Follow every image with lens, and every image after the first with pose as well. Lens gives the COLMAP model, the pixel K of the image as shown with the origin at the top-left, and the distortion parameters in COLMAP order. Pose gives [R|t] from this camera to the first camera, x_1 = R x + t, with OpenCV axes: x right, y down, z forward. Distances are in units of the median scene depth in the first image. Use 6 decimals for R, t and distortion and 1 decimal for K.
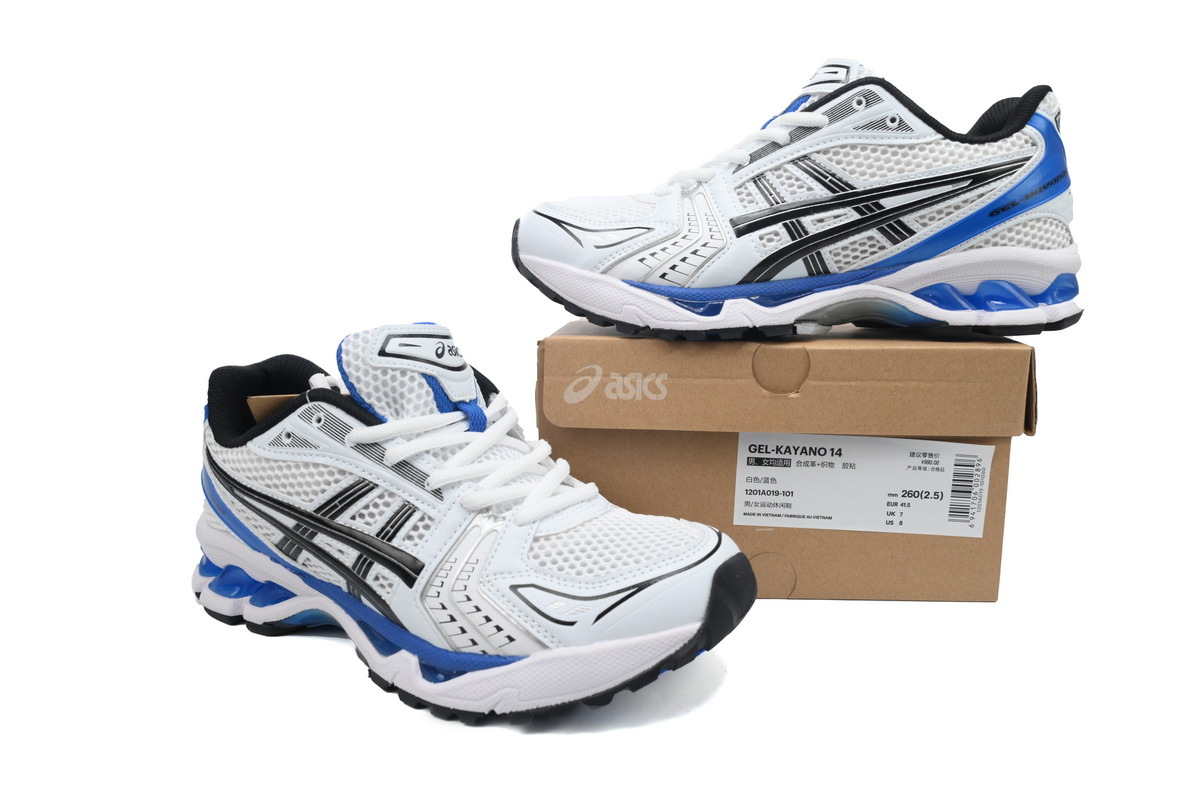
lens RADIAL K [[914.2, 0, 600.0], [0, 914.2, 400.0], [0, 0, 1]] dist [-0.003360, -0.003681]
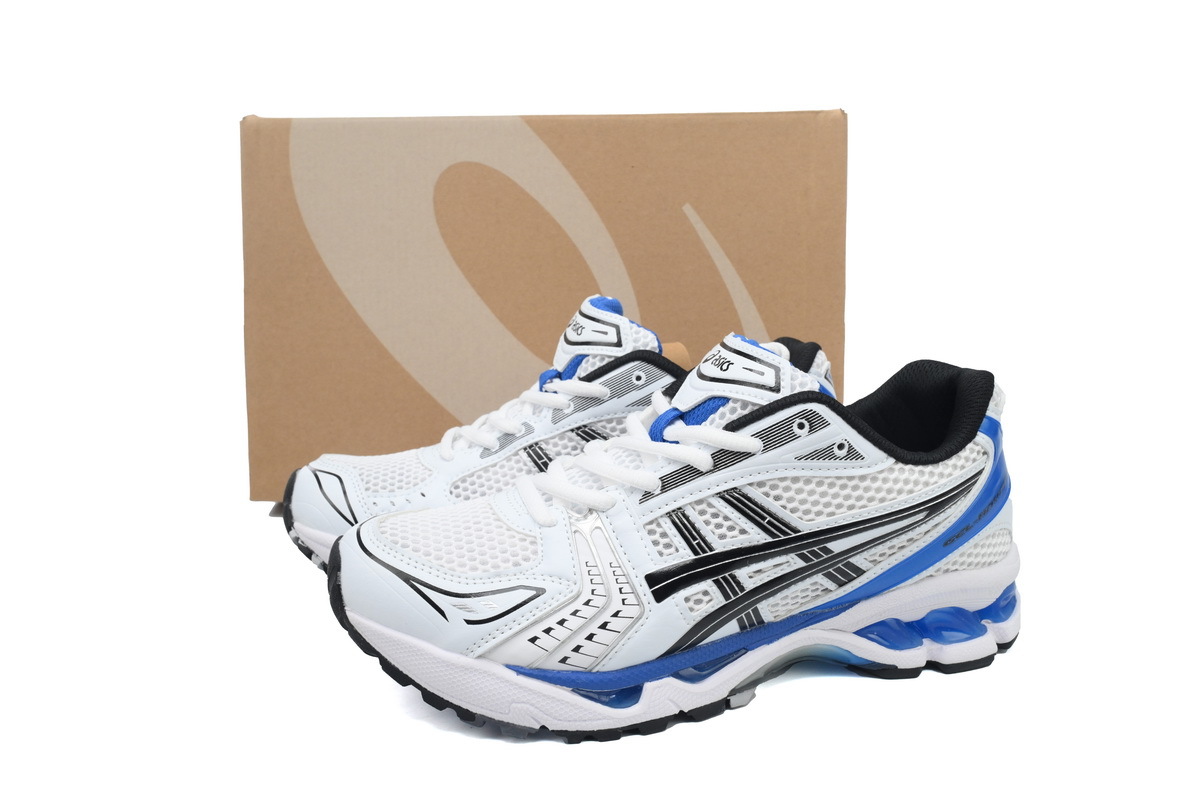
lens RADIAL K [[1006.9, 0, 600.0], [0, 1006.9, 400.0], [0, 0, 1]] dist [-0.000528, -0.000092]
pose [[0.957459, -0.055855, 0.283112, -0.123998], [0.049655, 0.998344, 0.029036, -0.373758], [-0.284265, -0.013742, 0.958647, 0.212787]]
